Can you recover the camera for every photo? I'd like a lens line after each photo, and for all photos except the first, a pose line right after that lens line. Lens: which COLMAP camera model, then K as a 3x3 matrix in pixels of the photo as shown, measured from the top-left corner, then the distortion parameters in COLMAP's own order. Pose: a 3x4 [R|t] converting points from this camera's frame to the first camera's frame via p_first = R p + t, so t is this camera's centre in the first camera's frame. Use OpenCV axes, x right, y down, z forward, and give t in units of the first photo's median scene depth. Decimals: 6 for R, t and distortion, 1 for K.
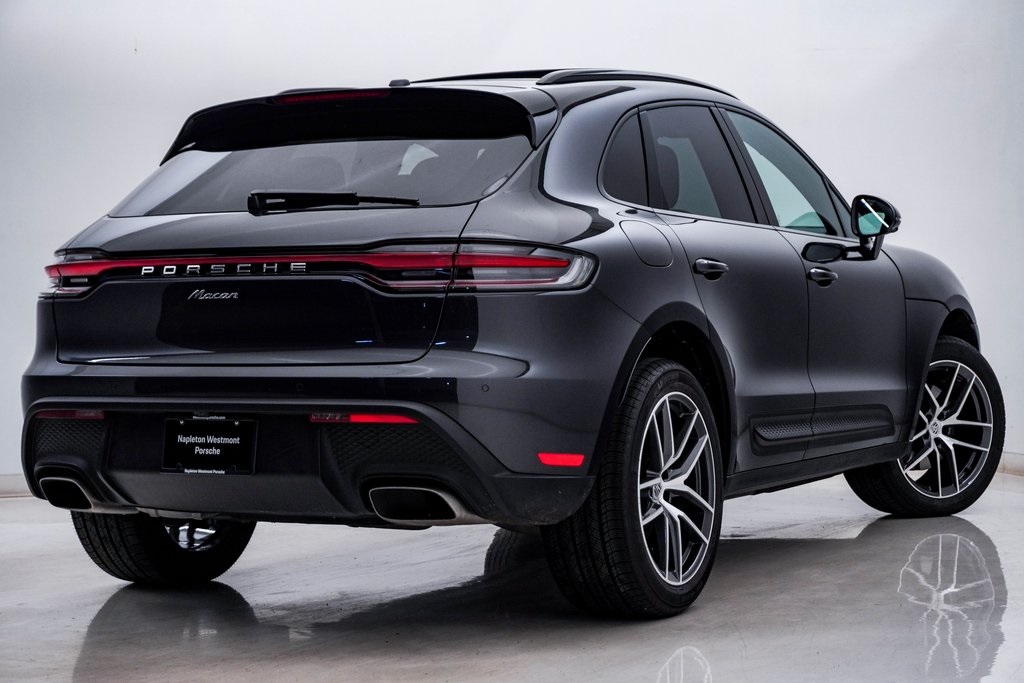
lens RADIAL K [[2238.9, 0, 512.0], [0, 2238.9, 341.5], [0, 0, 1]] dist [-0.038299, -0.075942]
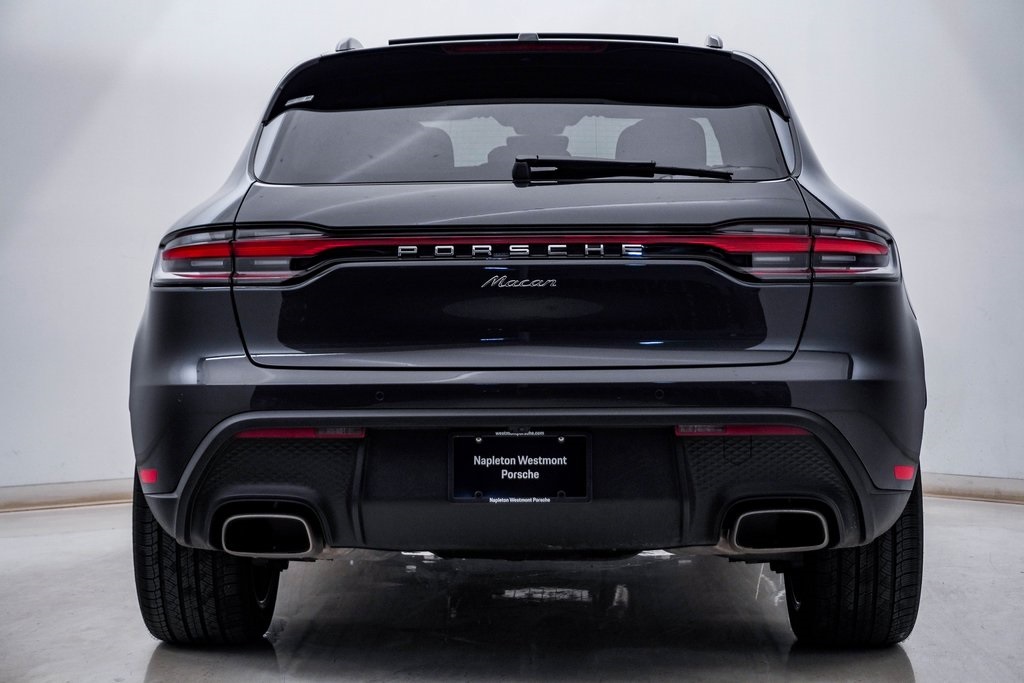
lens RADIAL K [[2238.9, 0, 512.0], [0, 2238.9, 341.5], [0, 0, 1]] dist [-0.038299, -0.075942]
pose [[0.890341, -0.001735, 0.455292, -0.503381], [0.002699, 0.999995, -0.001468, 0.001930], [-0.455287, 0.002535, 0.890341, 0.277680]]
